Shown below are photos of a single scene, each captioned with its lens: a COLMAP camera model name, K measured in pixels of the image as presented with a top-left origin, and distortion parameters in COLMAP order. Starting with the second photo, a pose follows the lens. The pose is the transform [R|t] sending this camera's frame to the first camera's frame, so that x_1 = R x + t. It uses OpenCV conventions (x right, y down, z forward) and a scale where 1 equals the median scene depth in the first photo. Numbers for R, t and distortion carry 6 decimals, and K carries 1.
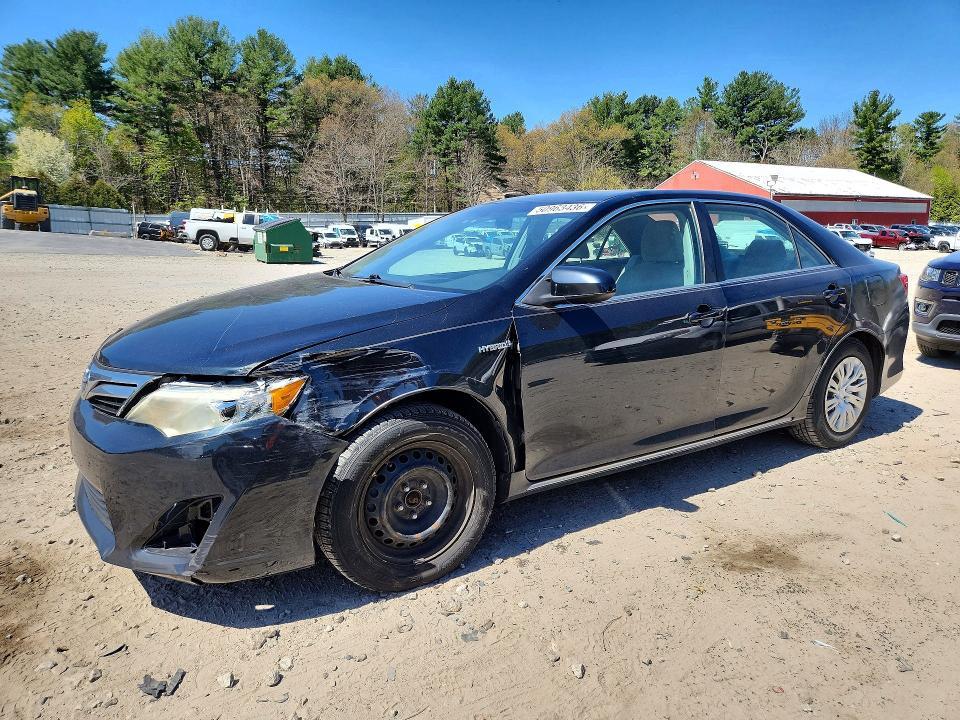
lens RADIAL K [[754.5, 0, 492.1], [0, 754.5, 360.7], [0, 0, 1]] dist [0.003540, -0.061210]
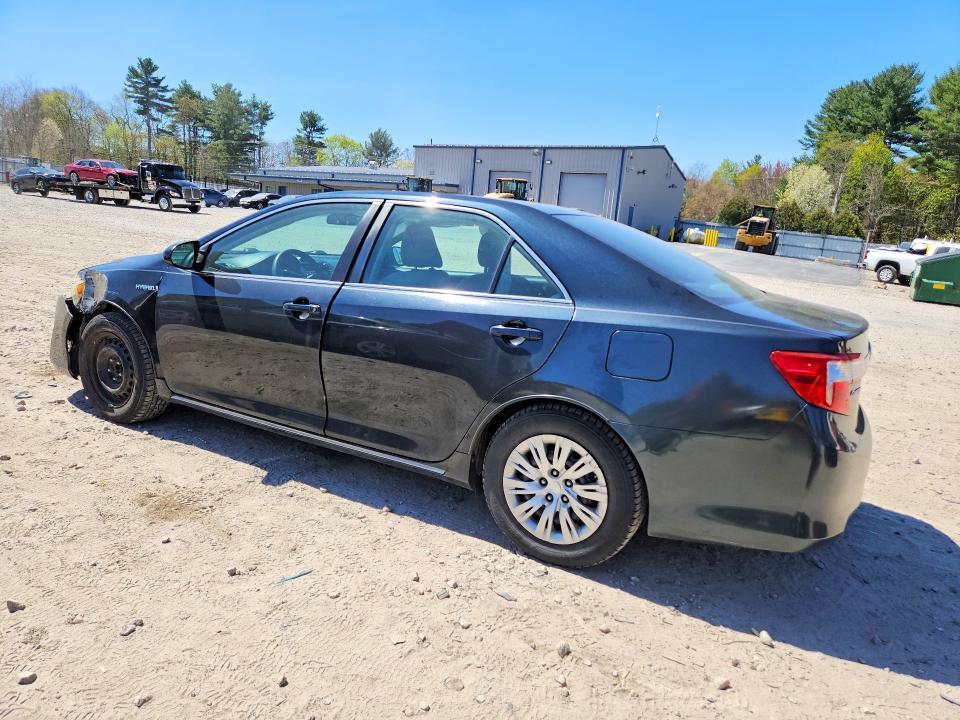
lens RADIAL K [[733.2, 0, 480.0], [0, 733.2, 360.0], [0, 0, 1]] dist [0.006647, 0.003545]
pose [[0.342172, 0.179529, -0.922327, 0.639639], [-0.222468, 0.969149, 0.106110, -0.074154], [0.912922, 0.168880, 0.371555, 0.422092]]
